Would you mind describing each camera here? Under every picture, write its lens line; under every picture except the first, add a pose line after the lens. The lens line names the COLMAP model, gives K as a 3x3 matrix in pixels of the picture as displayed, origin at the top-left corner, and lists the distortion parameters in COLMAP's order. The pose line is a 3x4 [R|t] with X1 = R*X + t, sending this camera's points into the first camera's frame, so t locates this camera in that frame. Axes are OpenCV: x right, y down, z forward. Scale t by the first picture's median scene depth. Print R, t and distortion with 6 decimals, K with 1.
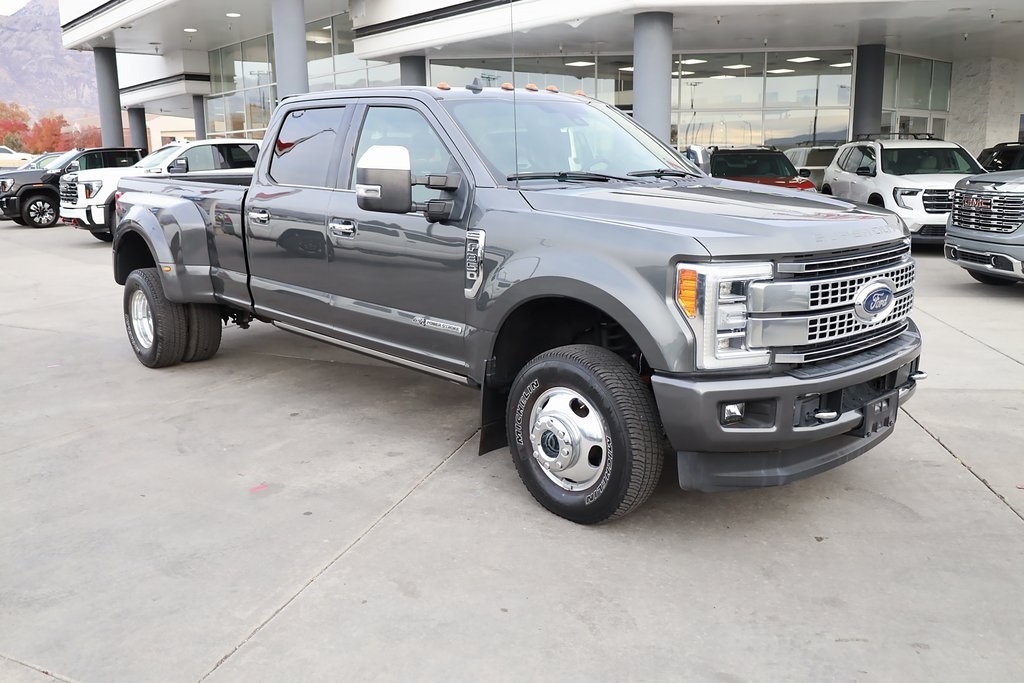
lens RADIAL K [[870.9, 0, 512.0], [0, 870.9, 341.5], [0, 0, 1]] dist [-0.012238, -0.001211]
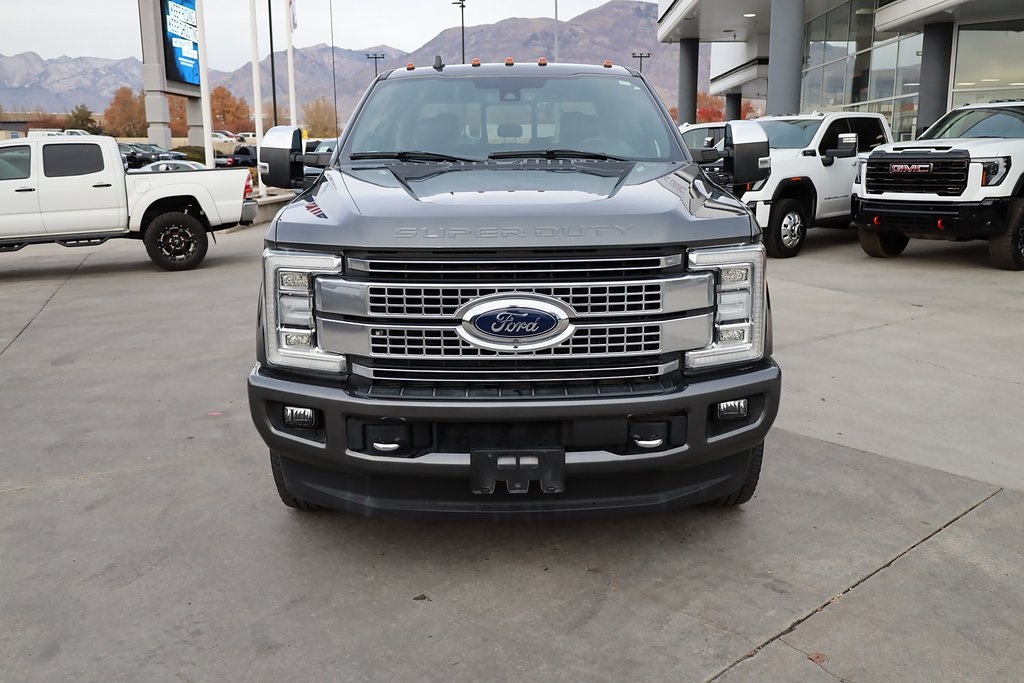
lens RADIAL K [[864.6, 0, 512.0], [0, 864.6, 341.5], [0, 0, 1]] dist [-0.003936, 0.001856]
pose [[0.740638, 0.150776, -0.654769, 0.833505], [-0.138446, 0.987831, 0.070868, -0.076056], [0.657486, 0.038163, 0.752500, 0.388166]]
